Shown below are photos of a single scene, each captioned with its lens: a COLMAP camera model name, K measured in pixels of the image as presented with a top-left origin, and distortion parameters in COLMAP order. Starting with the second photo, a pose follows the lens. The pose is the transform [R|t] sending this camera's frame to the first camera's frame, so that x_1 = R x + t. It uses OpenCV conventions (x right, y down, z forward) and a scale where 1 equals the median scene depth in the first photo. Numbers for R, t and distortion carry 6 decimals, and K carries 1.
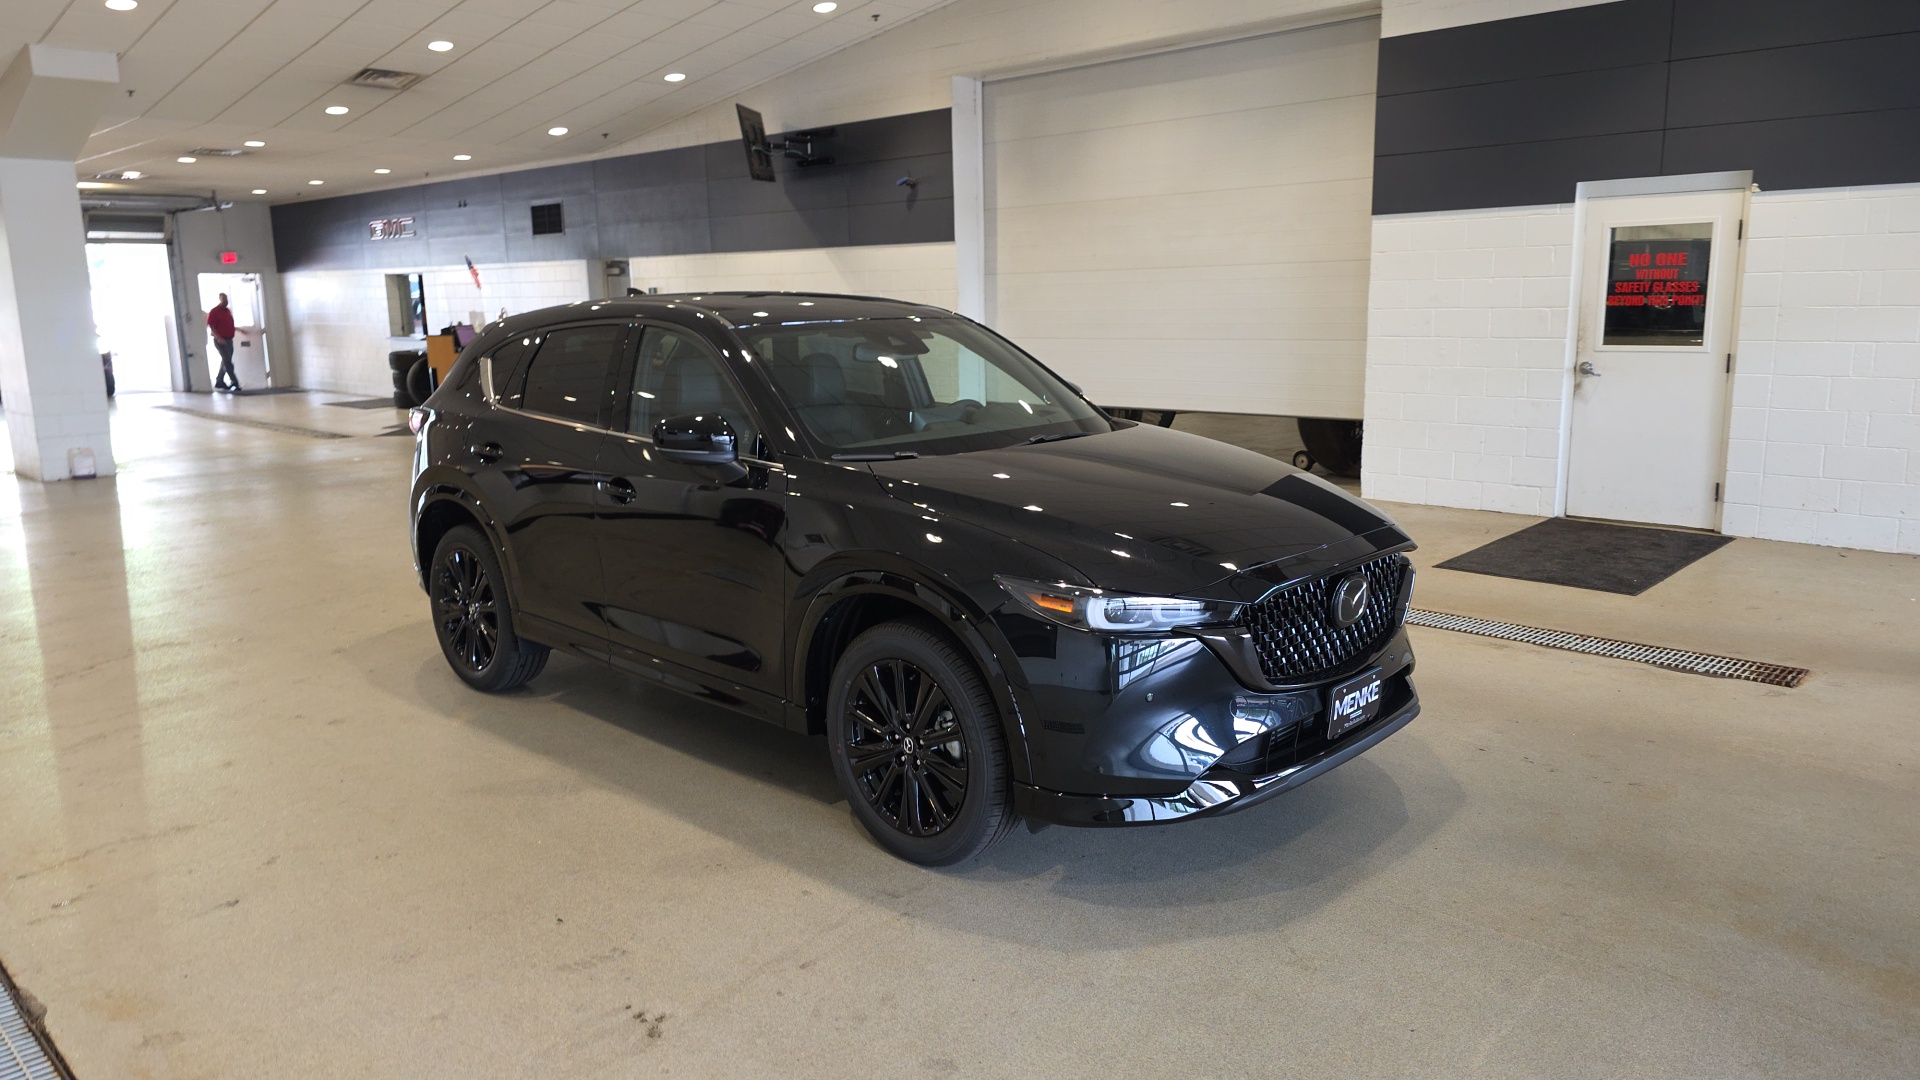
lens RADIAL K [[1289.2, 0, 995.7], [0, 1289.2, 537.4], [0, 0, 1]] dist [0.076103, -0.079863]
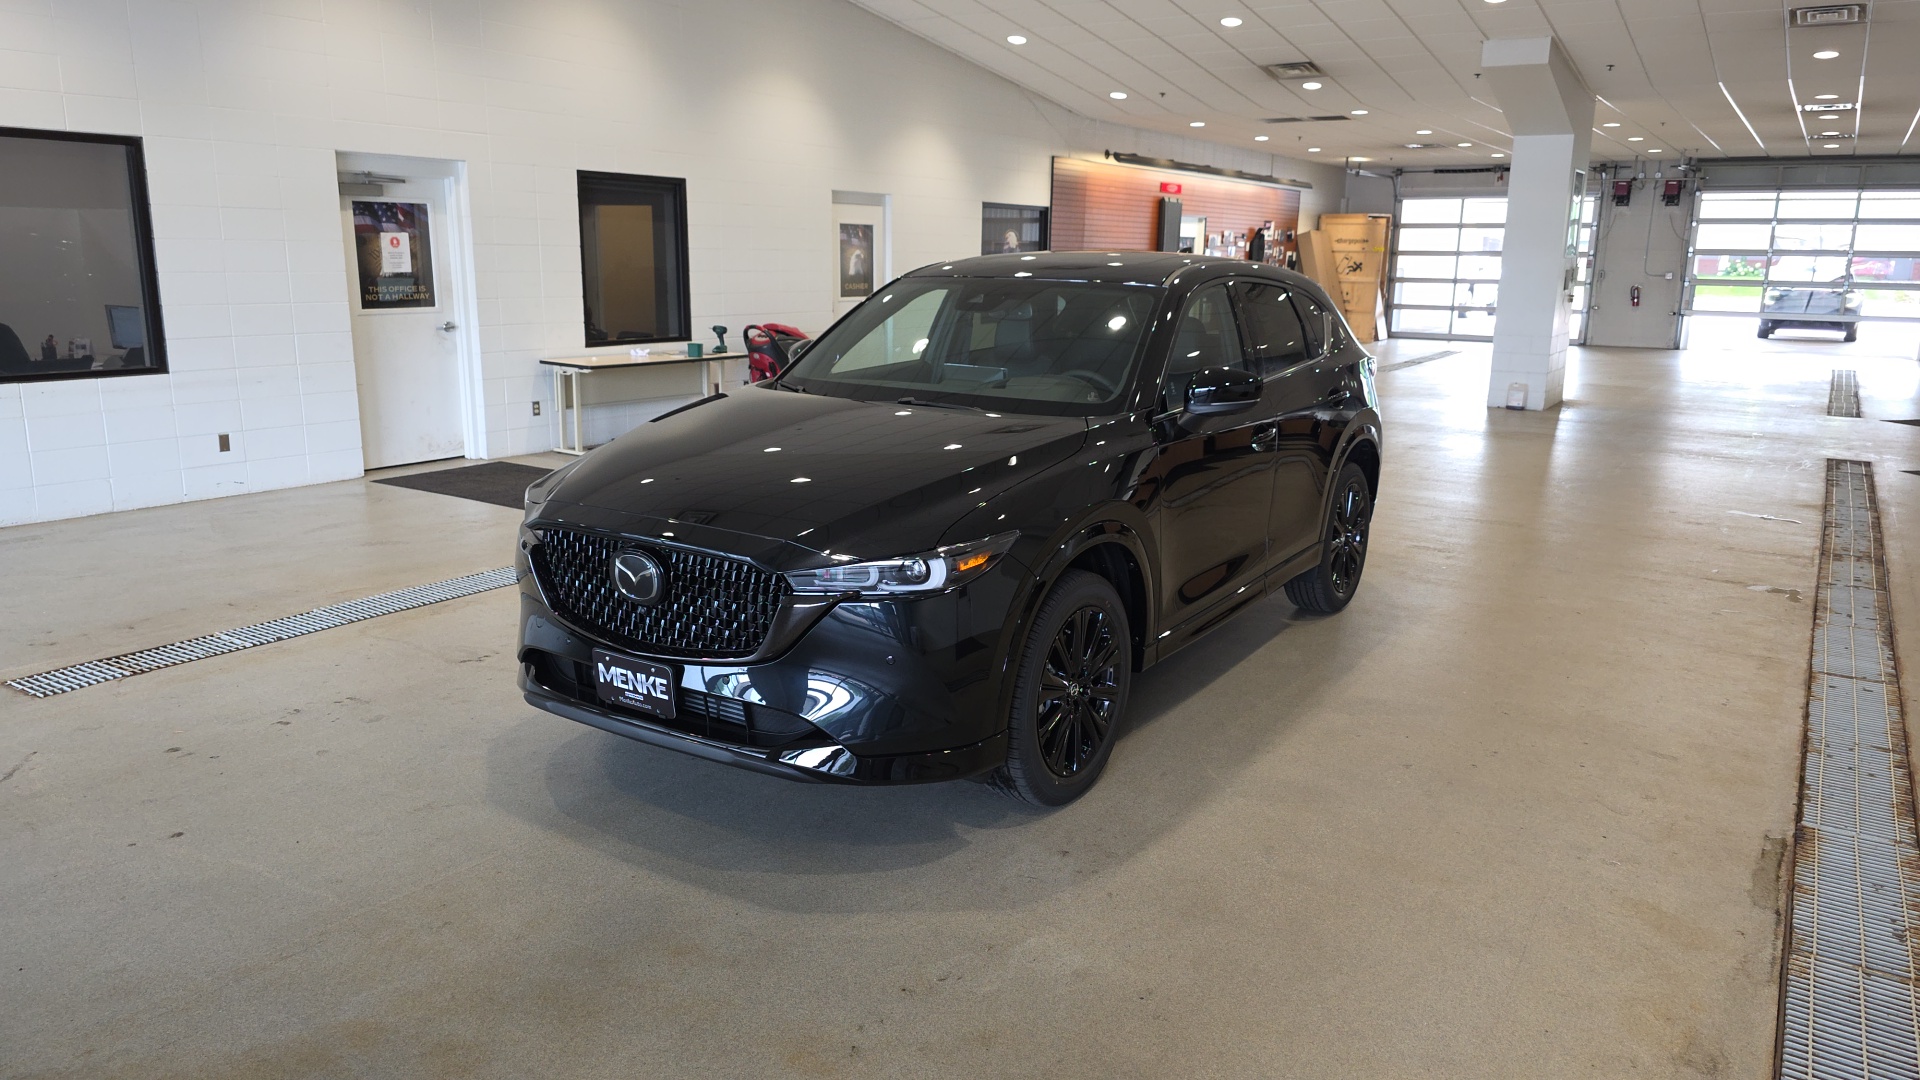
lens RADIAL K [[1287.0, 0, 975.7], [0, 1287.0, 531.1], [0, 0, 1]] dist [0.068394, -0.073170]
pose [[0.170733, 0.228103, -0.958551, 0.555098], [-0.204056, 0.959929, 0.192086, -0.099095], [0.963956, 0.162802, 0.210437, 0.469164]]
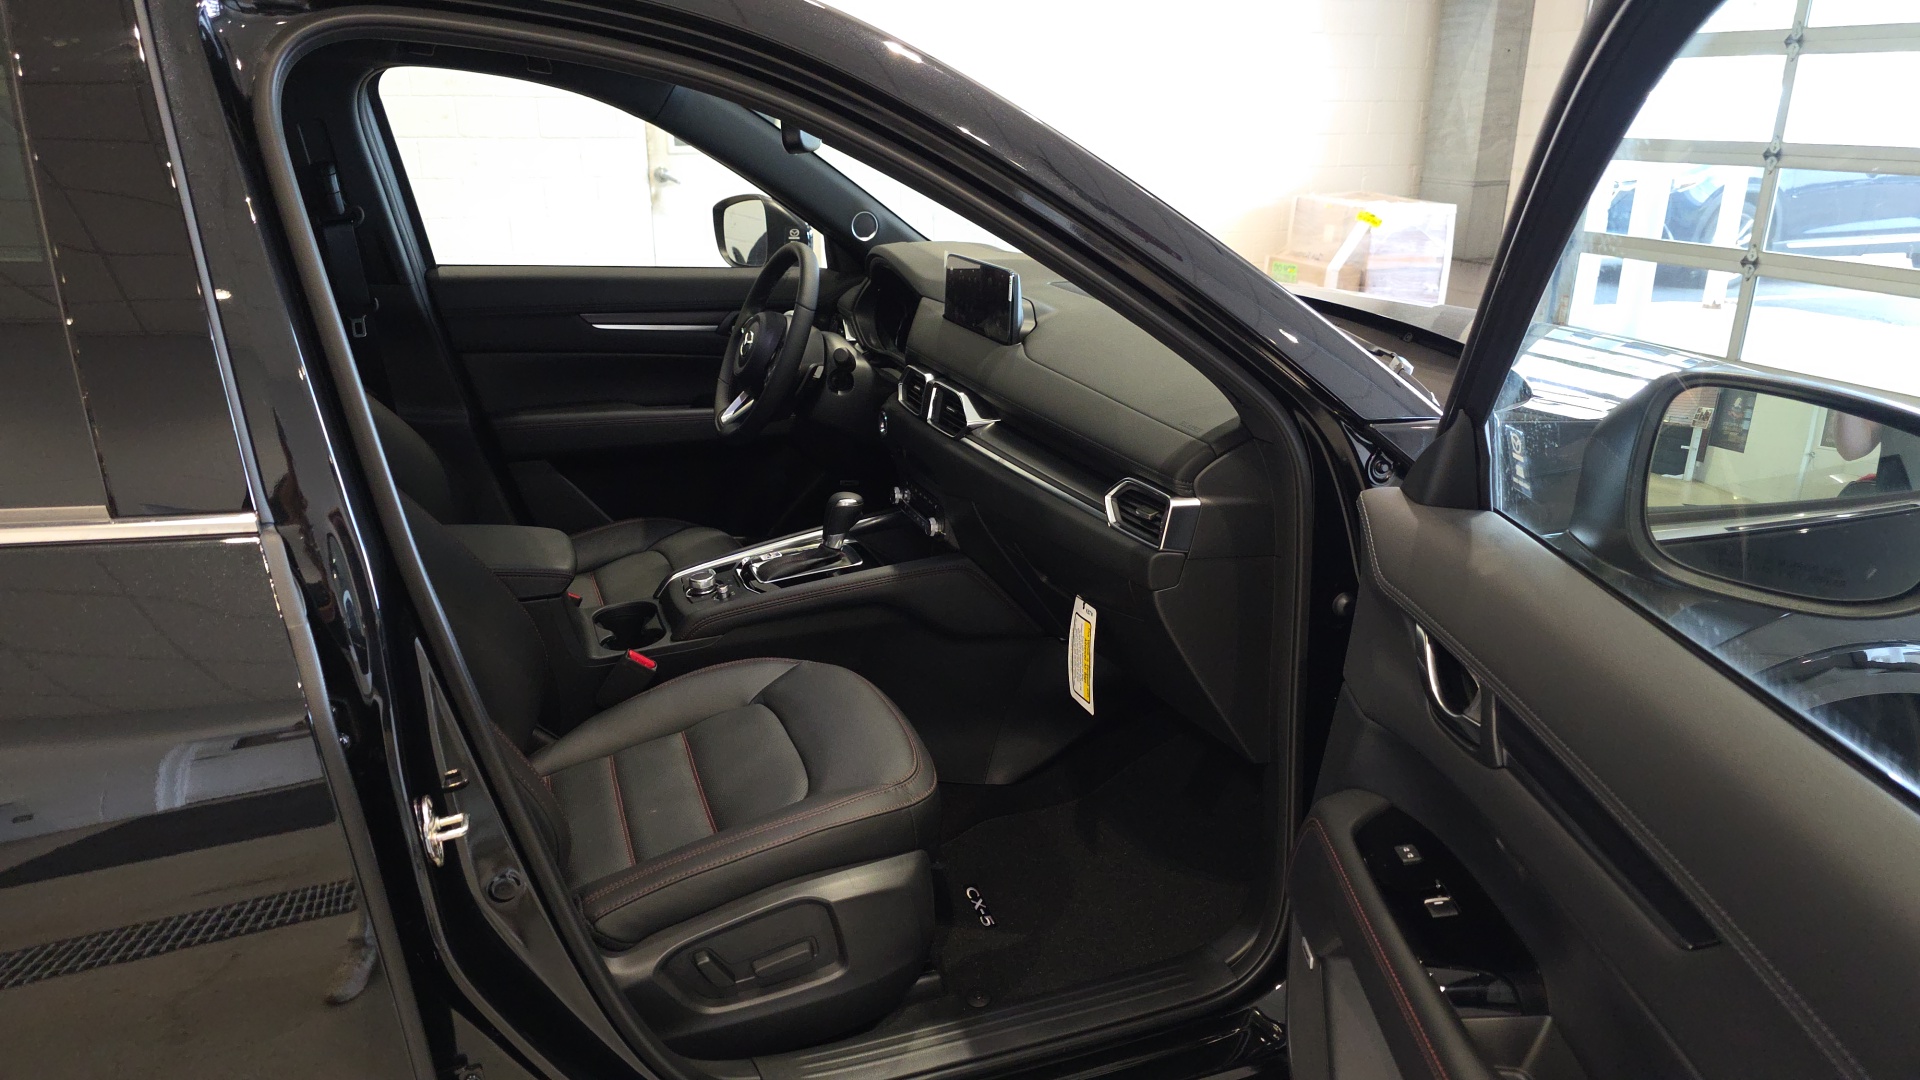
lens RADIAL K [[1292.7, 0, 968.5], [0, 1292.7, 539.6], [0, 0, 1]] dist [0.070958, -0.076912]
pose [[0.458639, -0.264825, 0.848244, -0.244189], [0.154861, 0.963773, 0.217161, -0.057744], [-0.875025, 0.031761, 0.483035, 0.460728]]
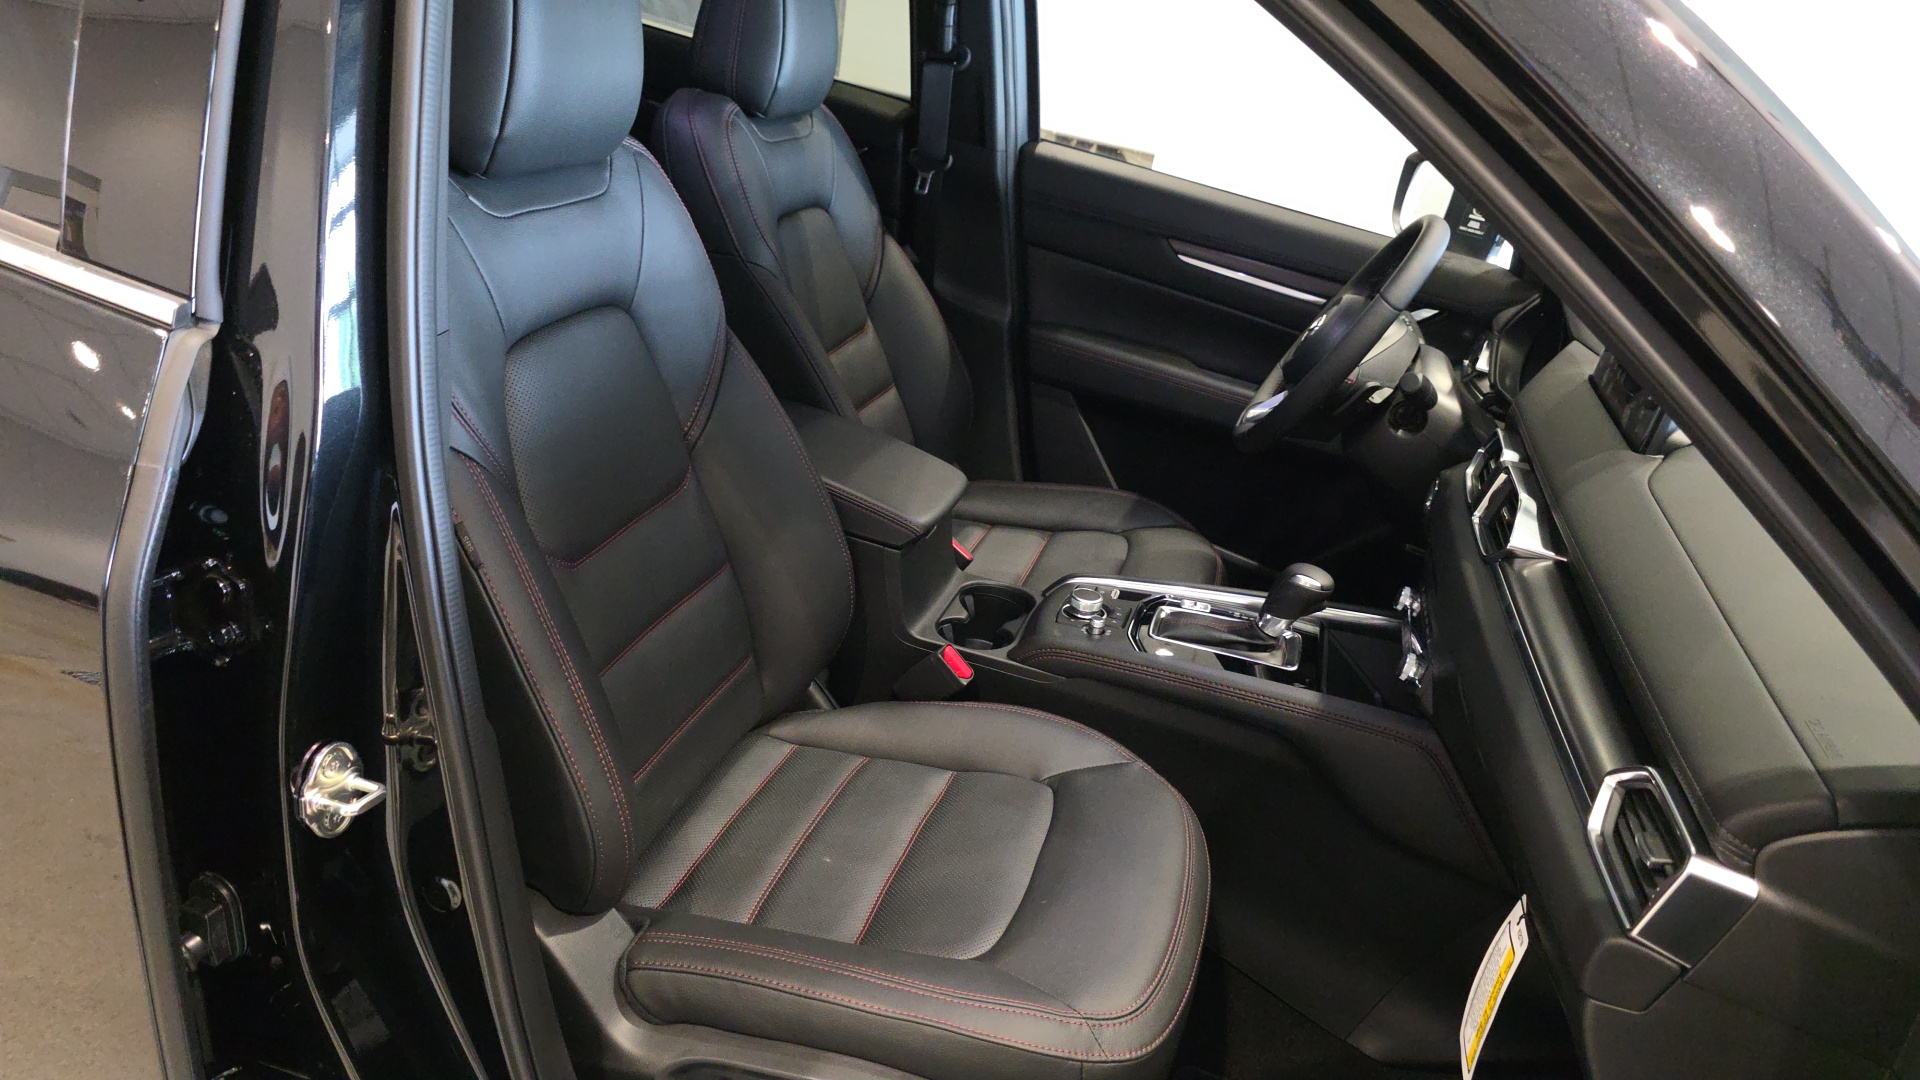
lens RADIAL K [[1292.7, 0, 968.5], [0, 1292.7, 539.6], [0, 0, 1]] dist [0.070958, -0.076912]
pose [[0.885609, -0.002910, 0.464422, -0.152651], [-0.122381, 0.963176, 0.239404, -0.055422], [-0.448017, -0.268855, 0.852642, 0.476485]]
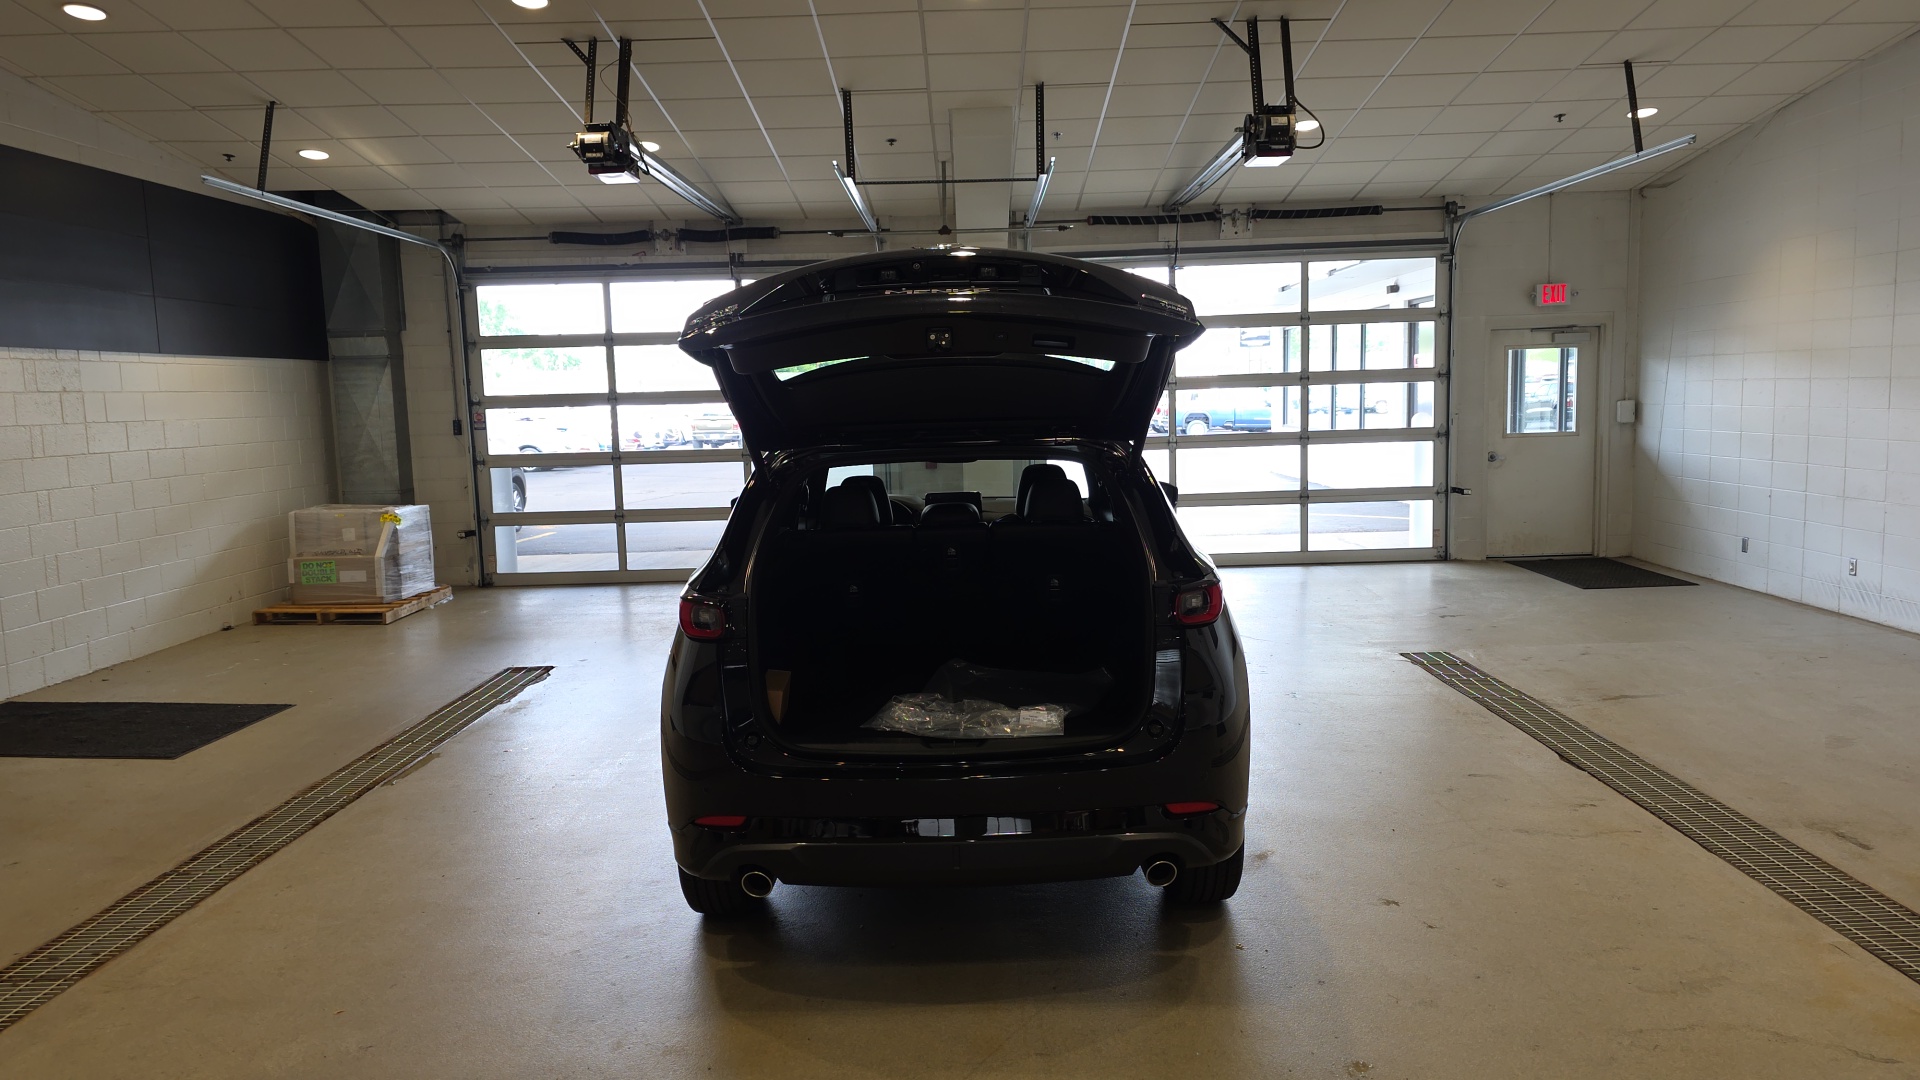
lens RADIAL K [[1228.3, 0, 960.0], [0, 1228.3, 540.0], [0, 0, 1]] dist [0.067960, -0.063189]
pose [[-0.669968, -0.047160, 0.740890, -0.556205], [0.179080, 0.958244, 0.222933, -0.186606], [-0.720467, 0.282037, -0.633548, 1.039732]]
